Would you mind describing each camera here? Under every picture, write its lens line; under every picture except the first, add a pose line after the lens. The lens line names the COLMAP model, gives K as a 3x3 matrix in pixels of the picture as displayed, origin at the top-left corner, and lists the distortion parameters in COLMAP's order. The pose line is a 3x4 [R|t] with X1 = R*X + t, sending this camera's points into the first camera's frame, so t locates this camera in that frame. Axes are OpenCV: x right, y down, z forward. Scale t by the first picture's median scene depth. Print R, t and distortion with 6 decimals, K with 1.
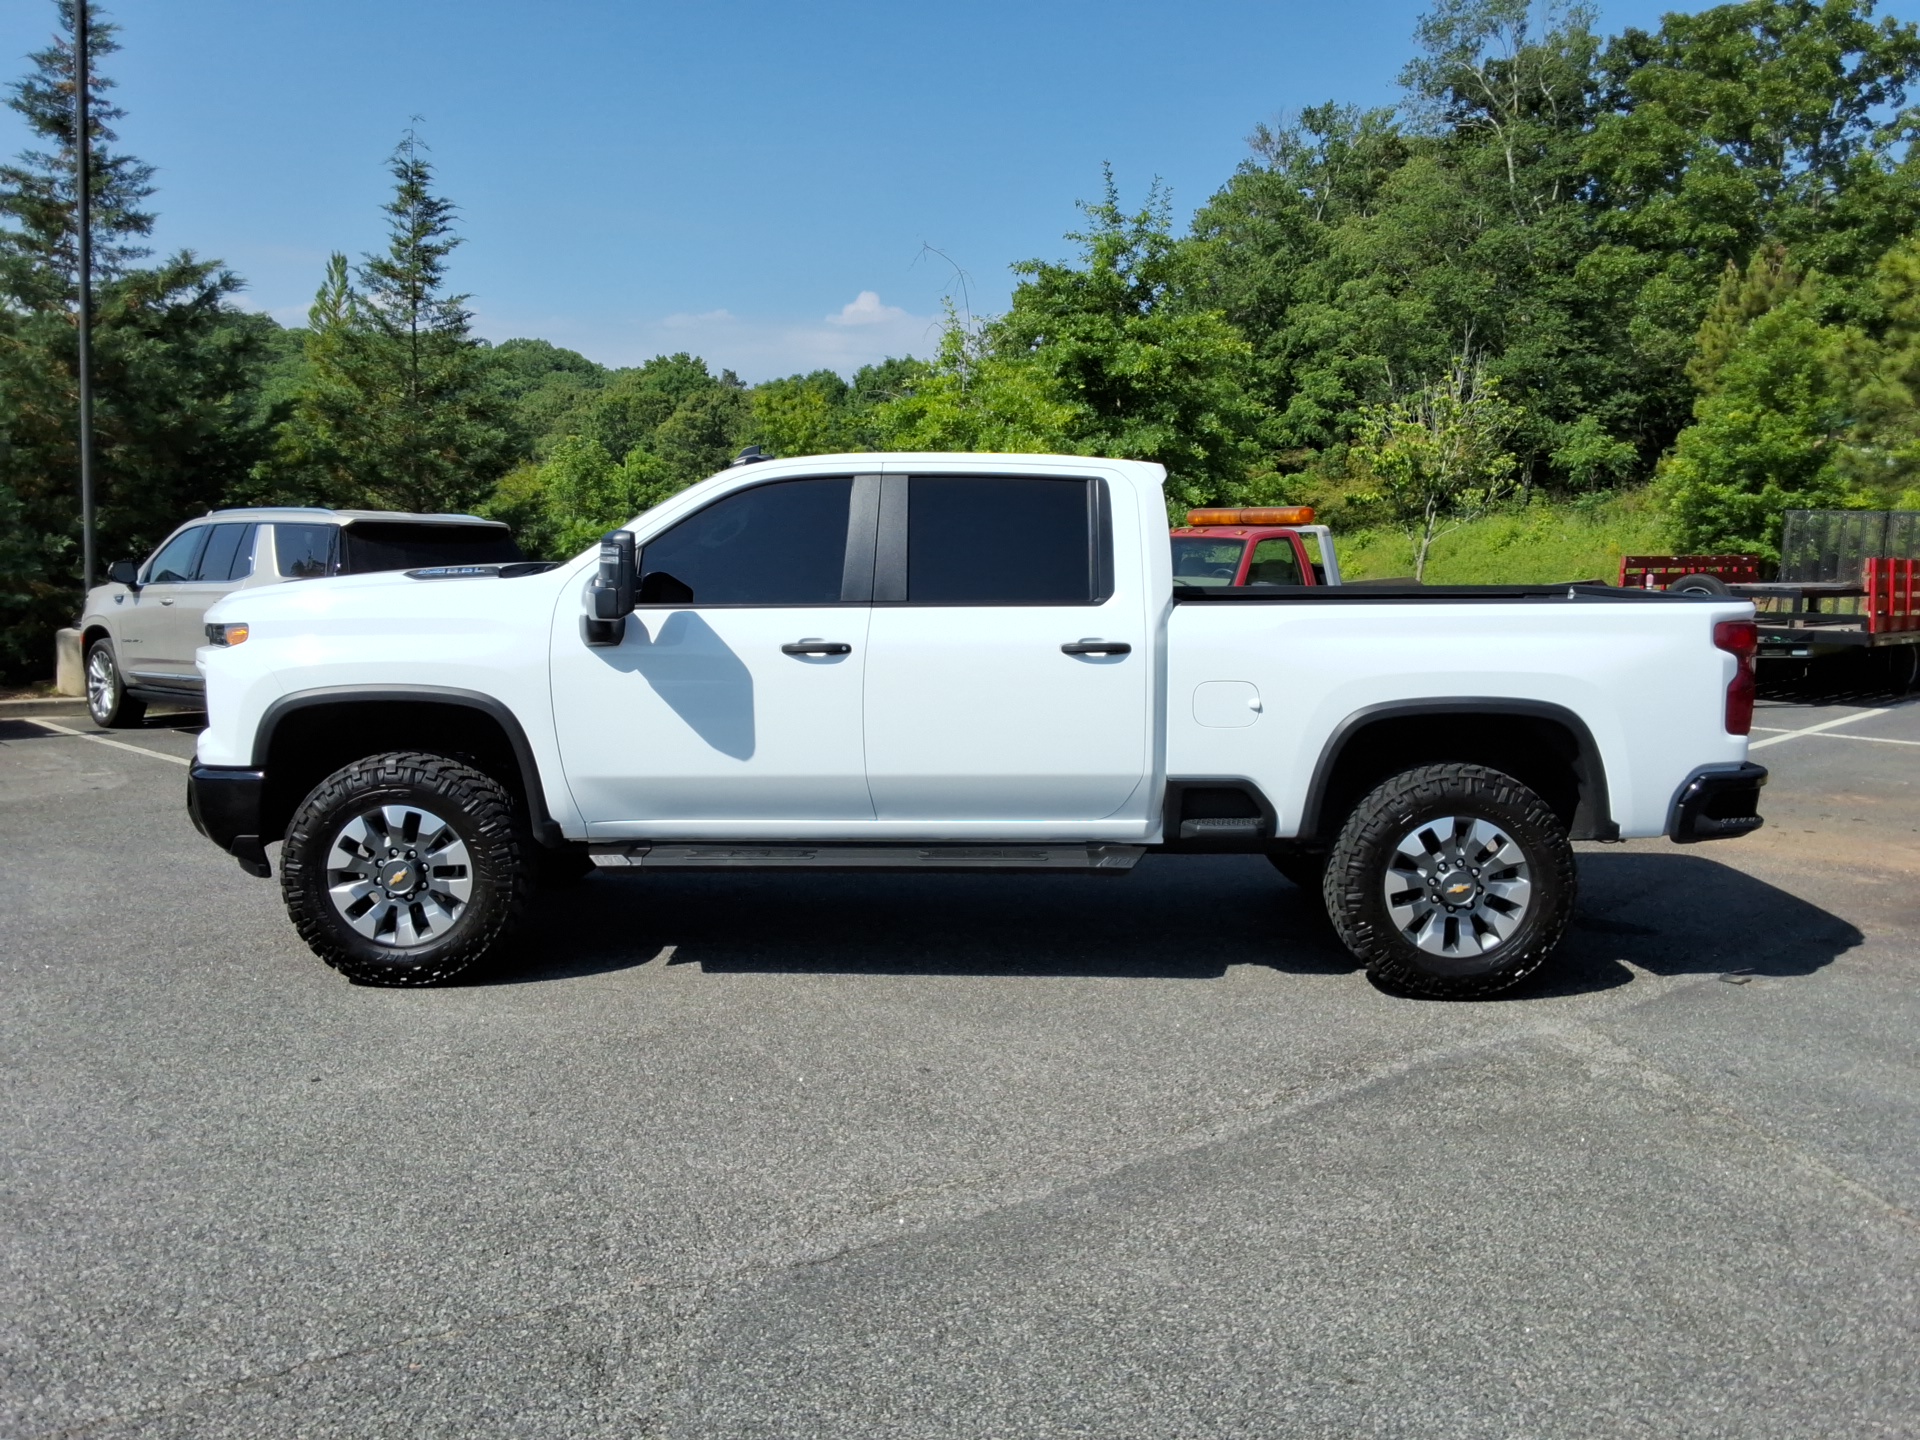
lens RADIAL K [[1534.8, 0, 970.6], [0, 1534.8, 705.7], [0, 0, 1]] dist [0.120705, -0.185943]
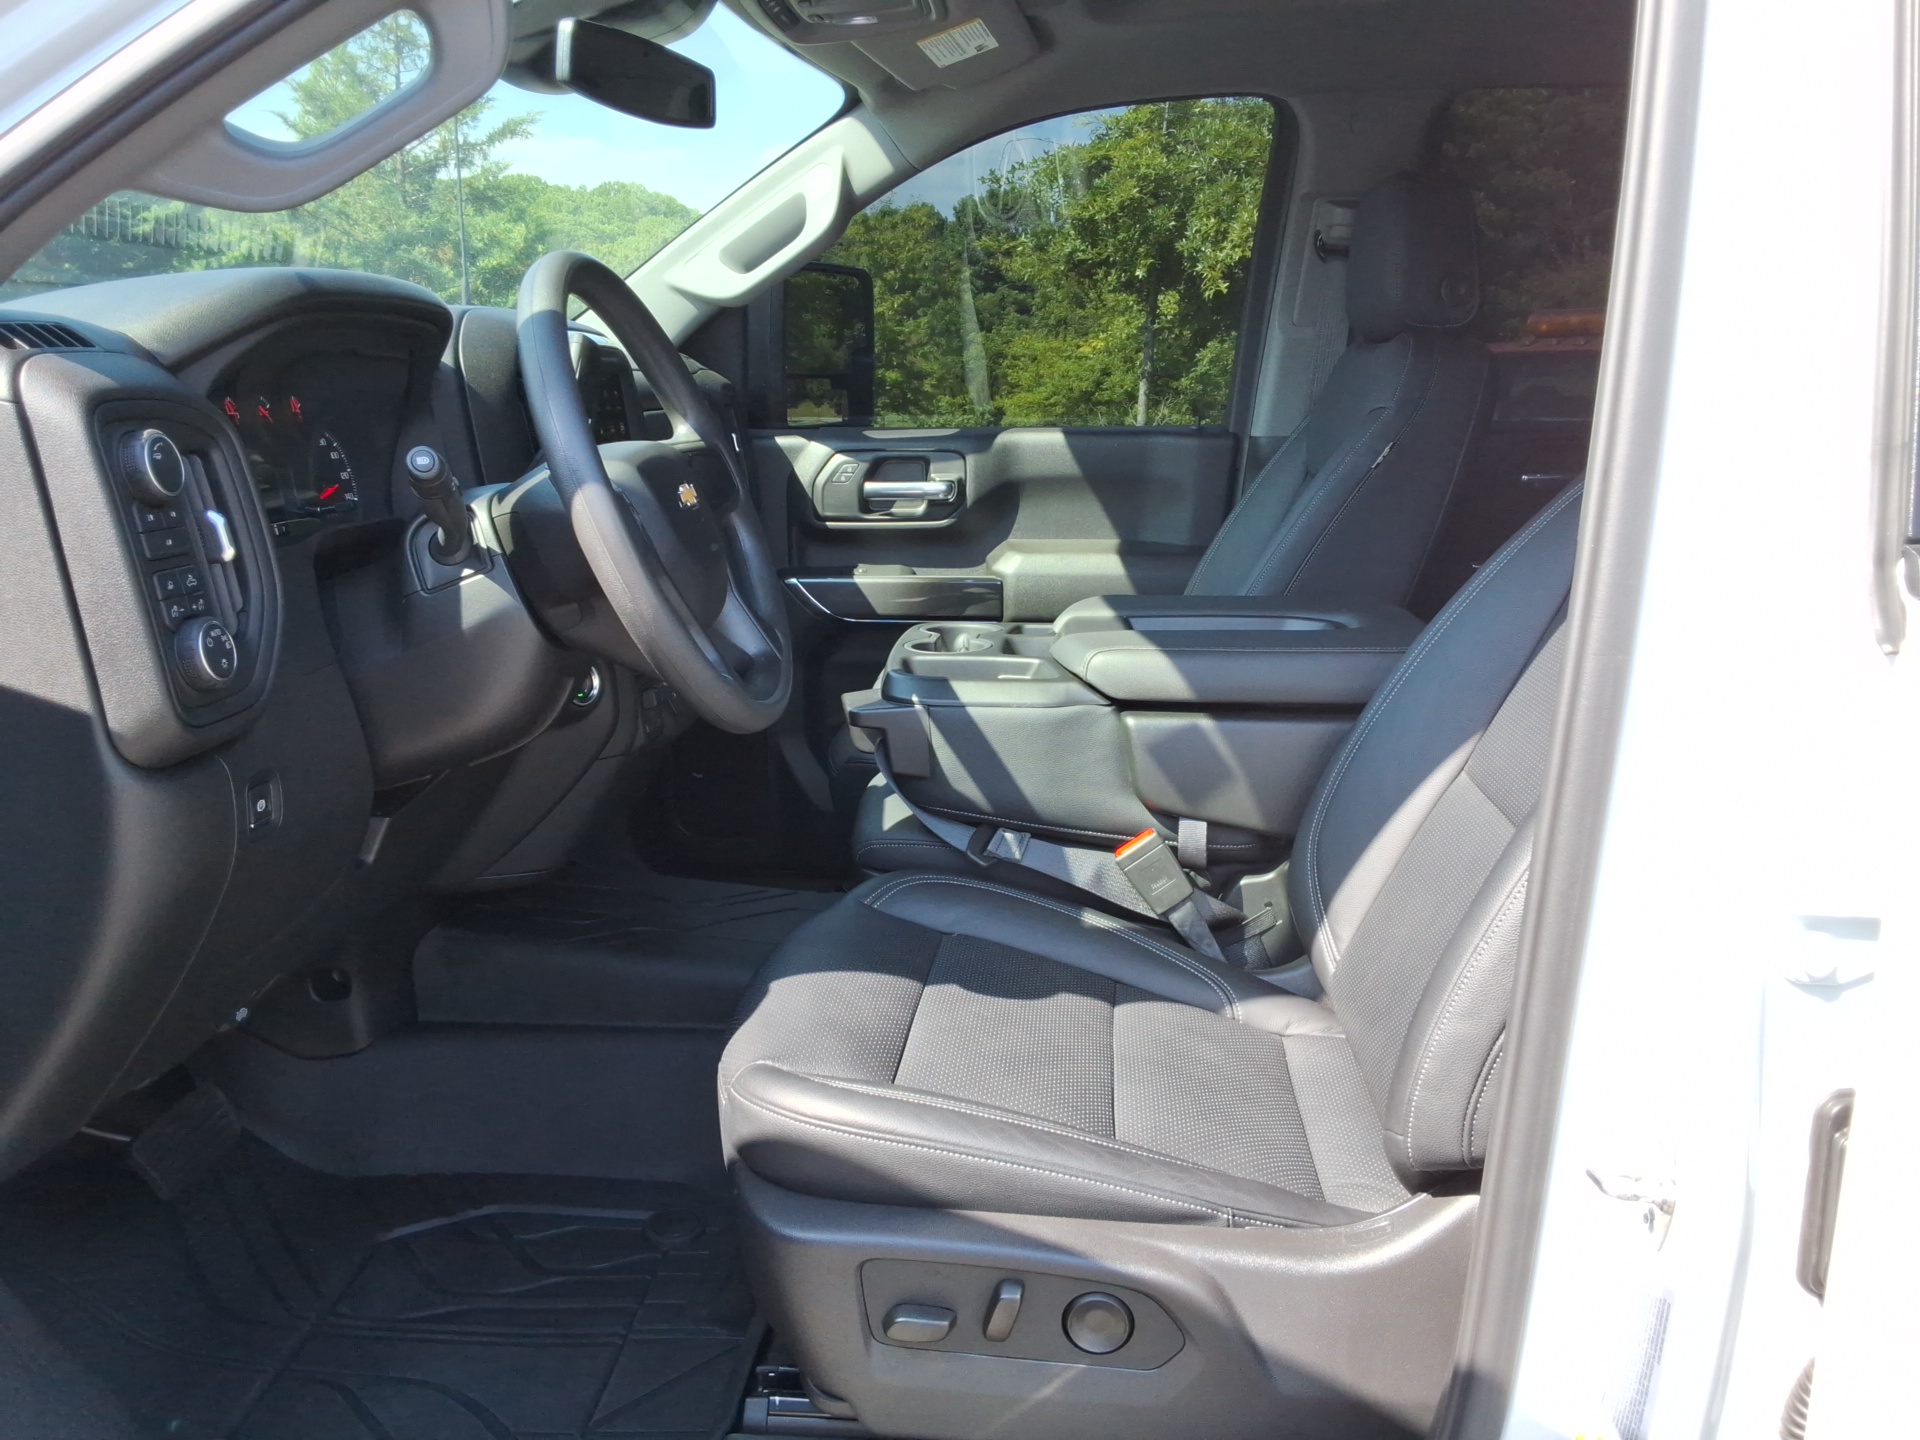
lens RADIAL K [[1534.8, 0, 957.7], [0, 1534.8, 729.0], [0, 0, 1]] dist [0.120705, -0.185943]
pose [[0.997572, 0.013736, -0.068275, -0.037169], [-0.006199, 0.993980, 0.109389, -0.019354], [0.069366, -0.108700, 0.991651, 0.256227]]
